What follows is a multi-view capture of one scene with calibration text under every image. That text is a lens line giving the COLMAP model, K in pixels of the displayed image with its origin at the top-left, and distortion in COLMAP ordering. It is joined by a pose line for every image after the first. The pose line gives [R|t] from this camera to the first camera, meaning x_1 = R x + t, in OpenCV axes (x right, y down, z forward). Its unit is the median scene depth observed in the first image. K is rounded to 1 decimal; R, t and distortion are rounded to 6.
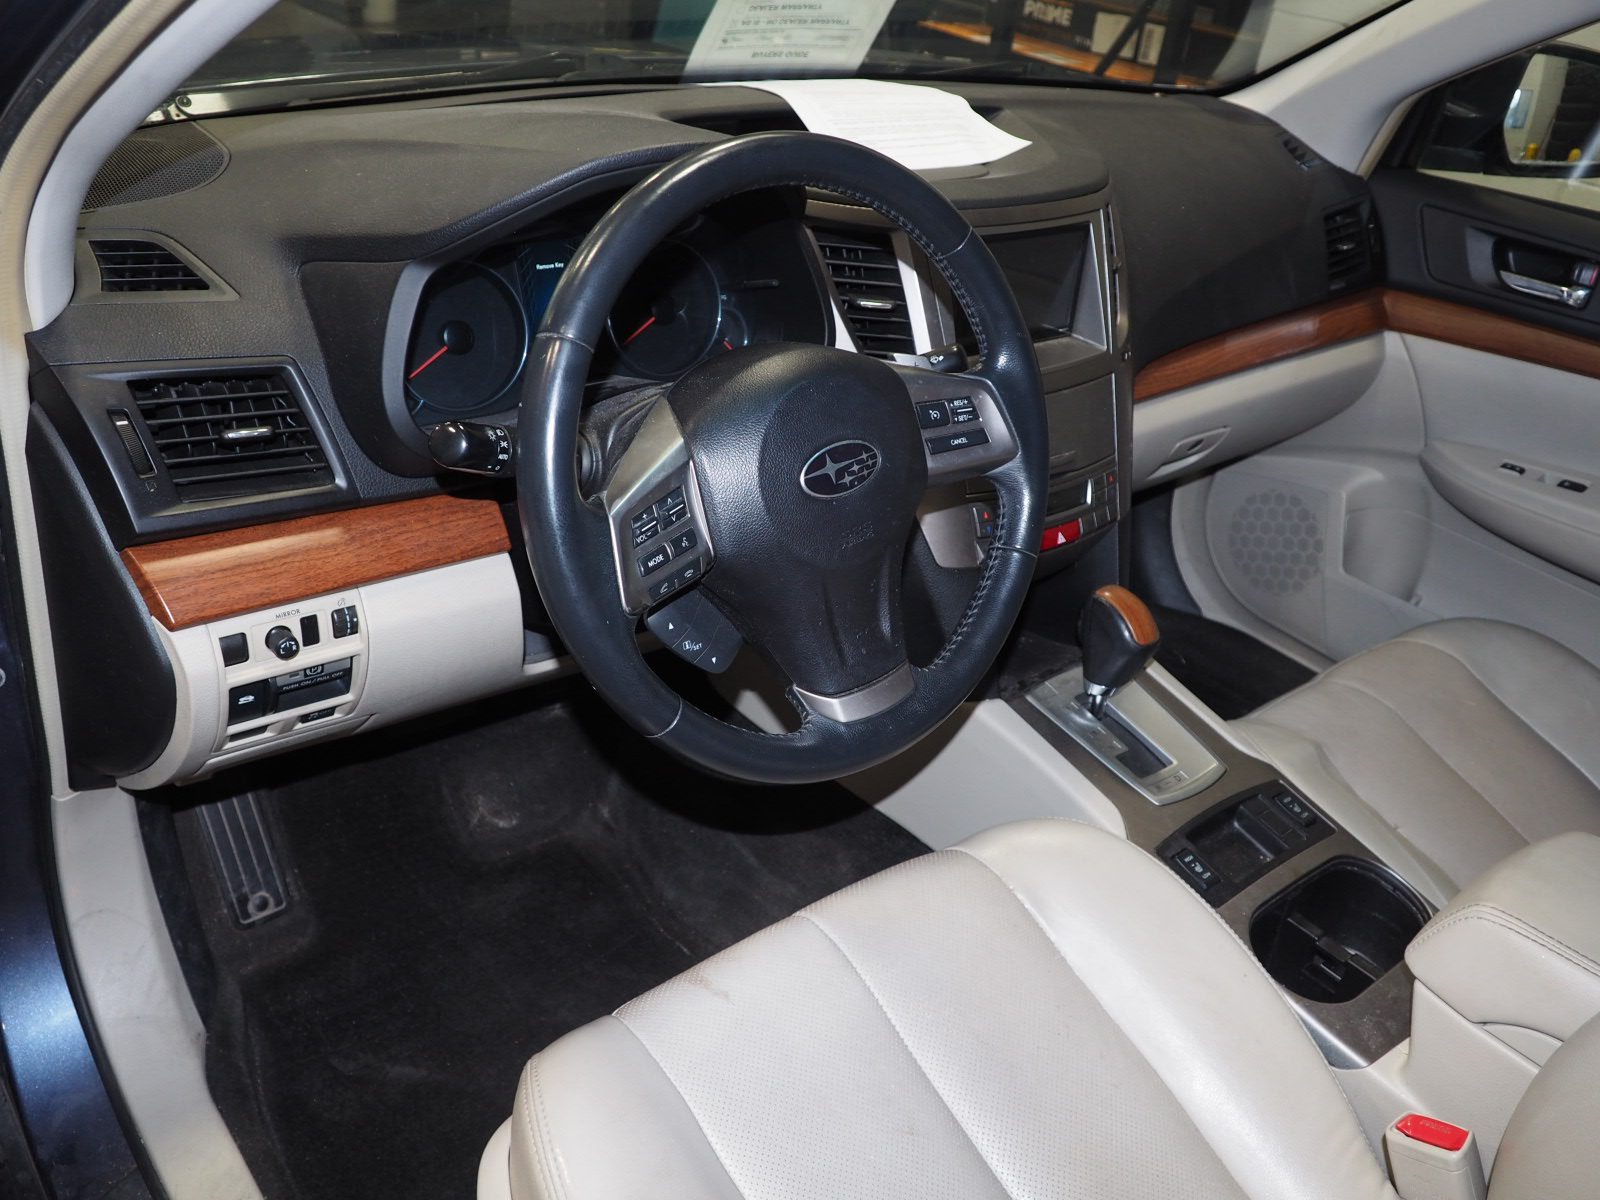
lens RADIAL K [[1349.7, 0, 800.0], [0, 1349.7, 600.0], [0, 0, 1]] dist [-0.040957, 0.020252]
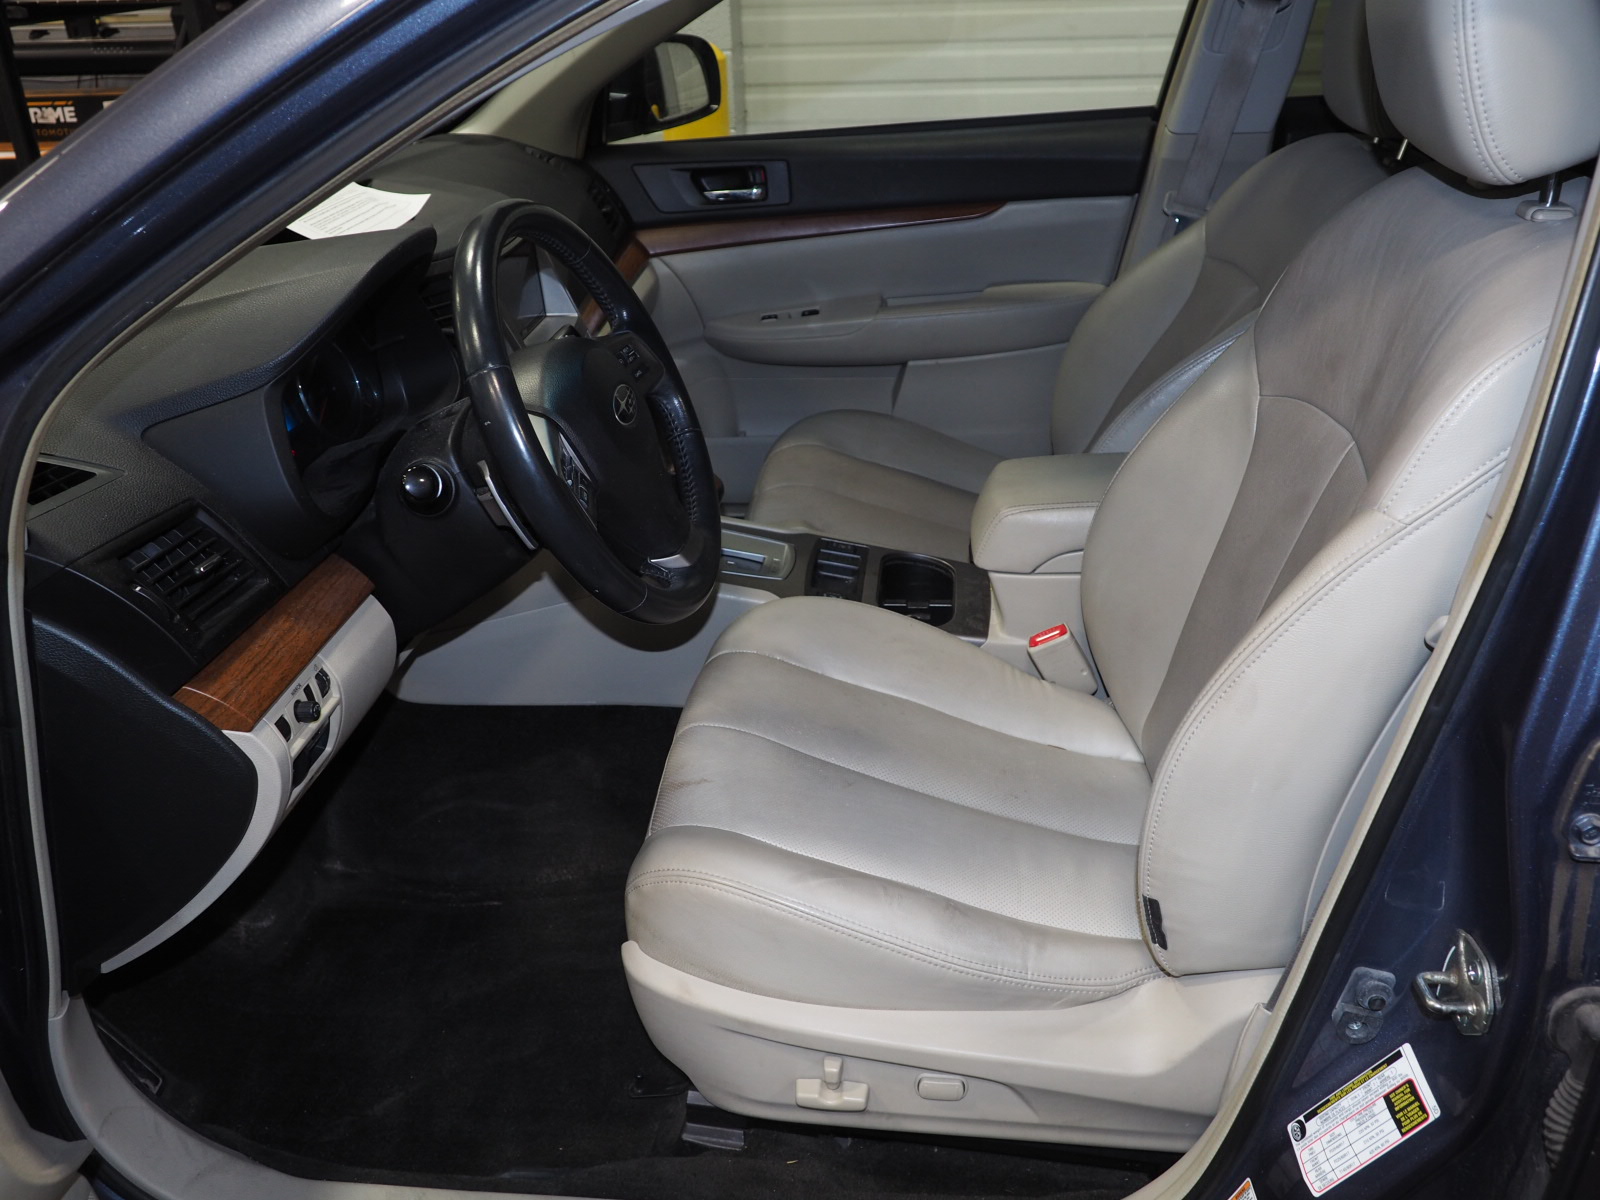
lens RADIAL K [[1349.7, 0, 800.0], [0, 1349.7, 600.0], [0, 0, 1]] dist [-0.040957, 0.020252]
pose [[0.702482, -0.444120, 0.556127, -0.679739], [0.453448, 0.881568, 0.131234, -0.013863], [-0.548547, 0.159985, 0.820671, -0.256985]]
